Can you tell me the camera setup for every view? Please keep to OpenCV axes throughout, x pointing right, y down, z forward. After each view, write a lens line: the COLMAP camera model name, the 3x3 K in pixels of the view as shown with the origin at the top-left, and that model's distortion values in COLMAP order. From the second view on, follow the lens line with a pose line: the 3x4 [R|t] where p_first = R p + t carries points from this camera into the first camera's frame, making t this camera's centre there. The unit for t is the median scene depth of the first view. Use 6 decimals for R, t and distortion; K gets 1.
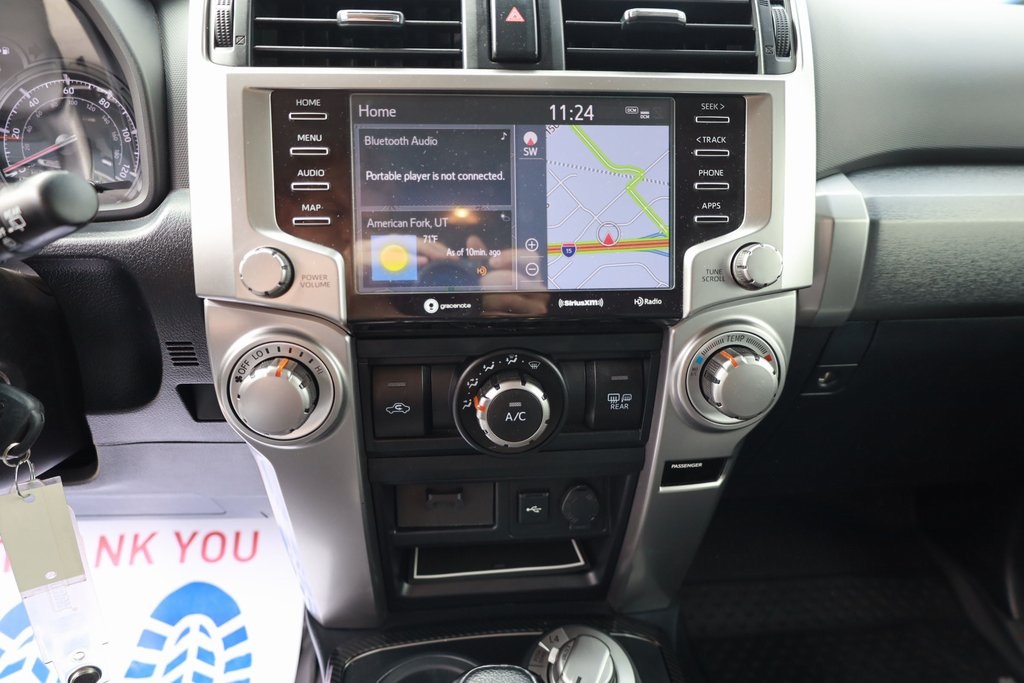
lens RADIAL K [[717.5, 0, 512.0], [0, 717.5, 341.5], [0, 0, 1]] dist [-0.027563, -0.002065]
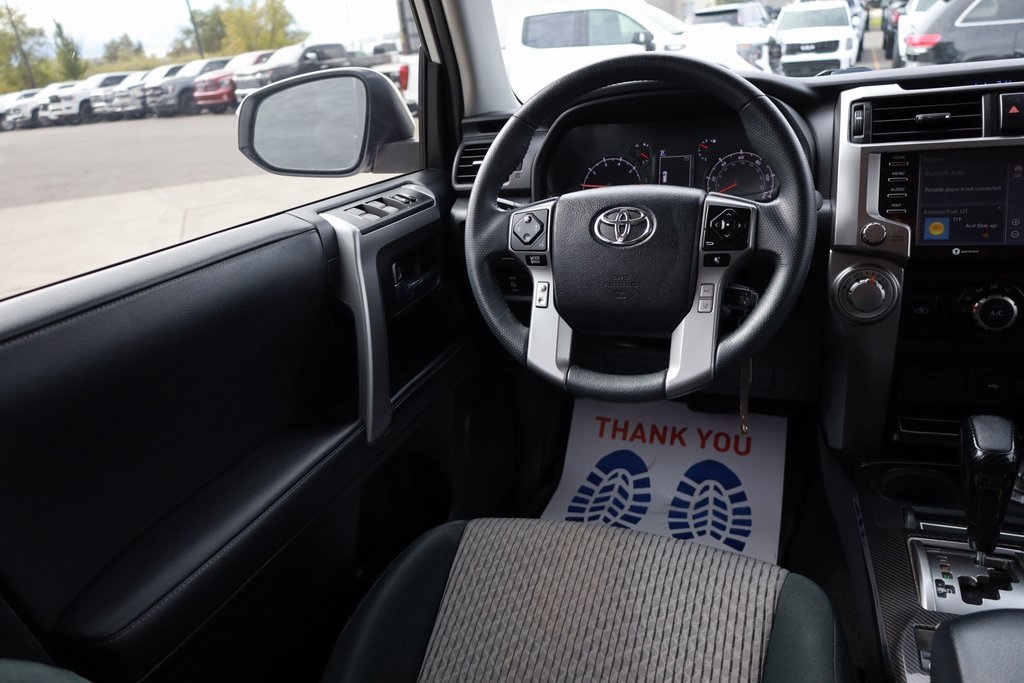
lens RADIAL K [[695.1, 0, 512.0], [0, 695.1, 341.5], [0, 0, 1]] dist [-0.016102, 0.001351]
pose [[0.875900, 0.062617, -0.478413, -0.257255], [-0.090067, 0.995334, -0.034625, 0.382540], [0.474012, 0.073417, 0.877452, -1.297883]]
